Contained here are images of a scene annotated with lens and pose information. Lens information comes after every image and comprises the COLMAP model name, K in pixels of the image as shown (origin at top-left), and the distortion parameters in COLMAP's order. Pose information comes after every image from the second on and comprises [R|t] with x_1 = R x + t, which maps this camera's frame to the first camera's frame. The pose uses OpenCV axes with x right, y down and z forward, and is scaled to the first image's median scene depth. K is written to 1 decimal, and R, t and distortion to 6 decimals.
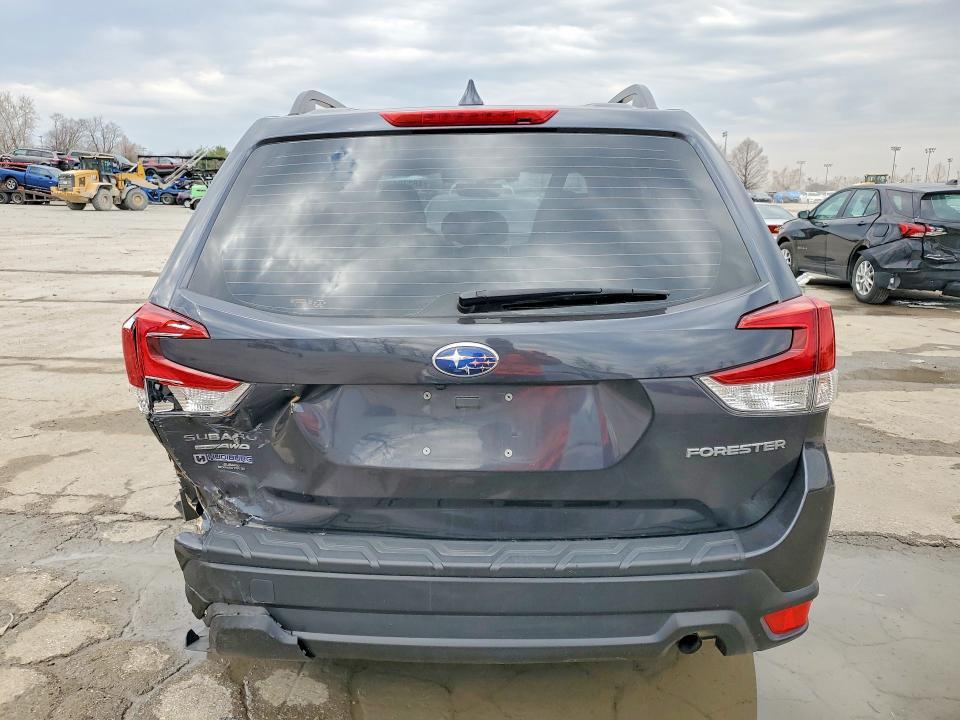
lens RADIAL K [[797.9, 0, 479.7], [0, 797.9, 359.4], [0, 0, 1]] dist [0.006538, 0.008037]
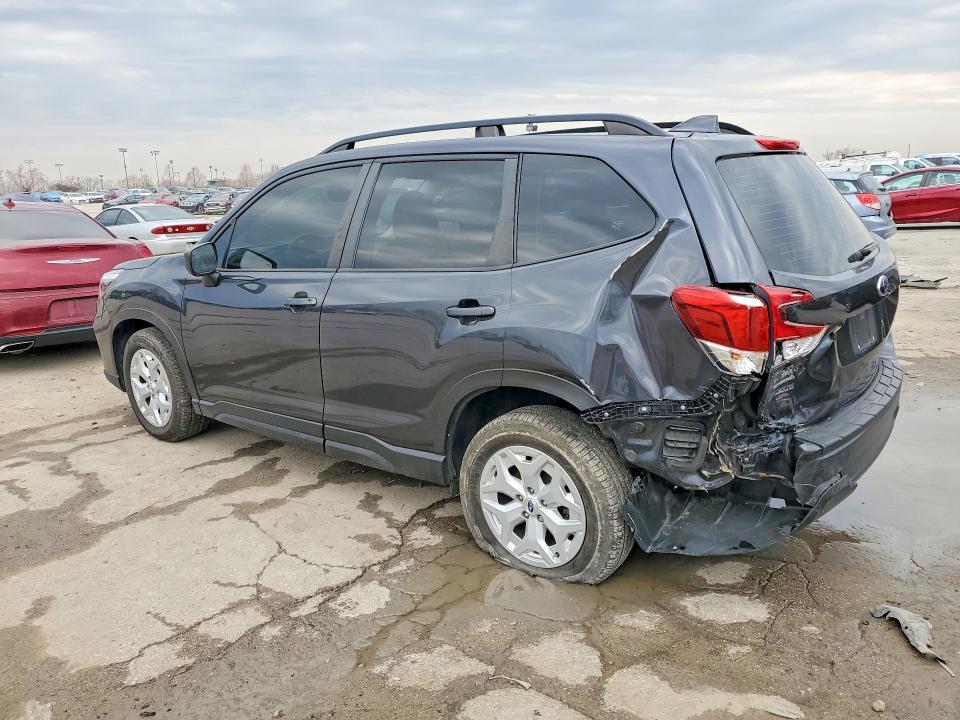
lens RADIAL K [[797.9, 0, 479.7], [0, 797.9, 360.5], [0, 0, 1]] dist [0.006538, 0.008037]
pose [[0.541262, -0.193495, 0.818288, -0.134592], [0.191639, 0.975938, 0.104012, -0.013200], [-0.818724, 0.100518, 0.565320, 0.050788]]
